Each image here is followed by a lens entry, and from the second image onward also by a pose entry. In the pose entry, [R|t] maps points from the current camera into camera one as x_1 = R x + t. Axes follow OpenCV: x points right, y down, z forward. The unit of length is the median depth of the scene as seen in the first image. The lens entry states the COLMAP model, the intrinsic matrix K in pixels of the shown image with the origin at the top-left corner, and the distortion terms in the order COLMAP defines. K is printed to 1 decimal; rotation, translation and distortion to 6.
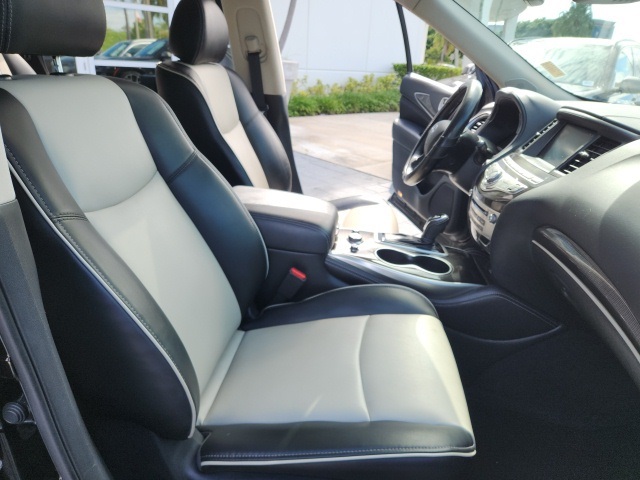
lens RADIAL K [[430.8, 0, 320.9], [0, 430.8, 242.6], [0, 0, 1]] dist [0.065929, -0.052312]
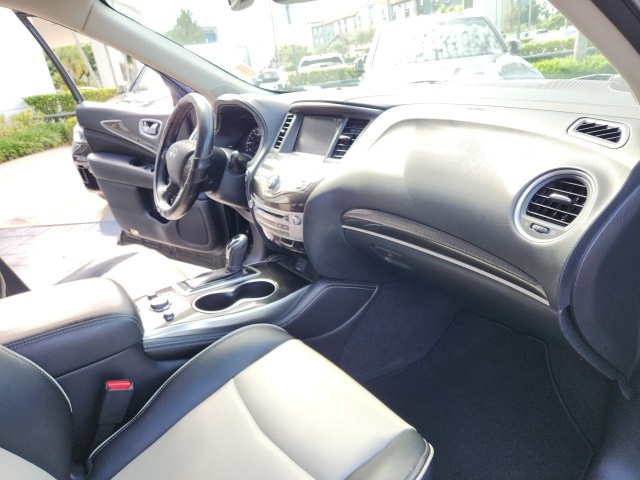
lens RADIAL K [[430.8, 0, 321.4], [0, 430.8, 233.3], [0, 0, 1]] dist [0.065929, -0.052312]
pose [[0.726291, -0.382410, 0.571196, -0.118319], [0.407887, 0.908618, 0.089670, -0.081185], [-0.553290, 0.167857, 0.815901, 0.146423]]
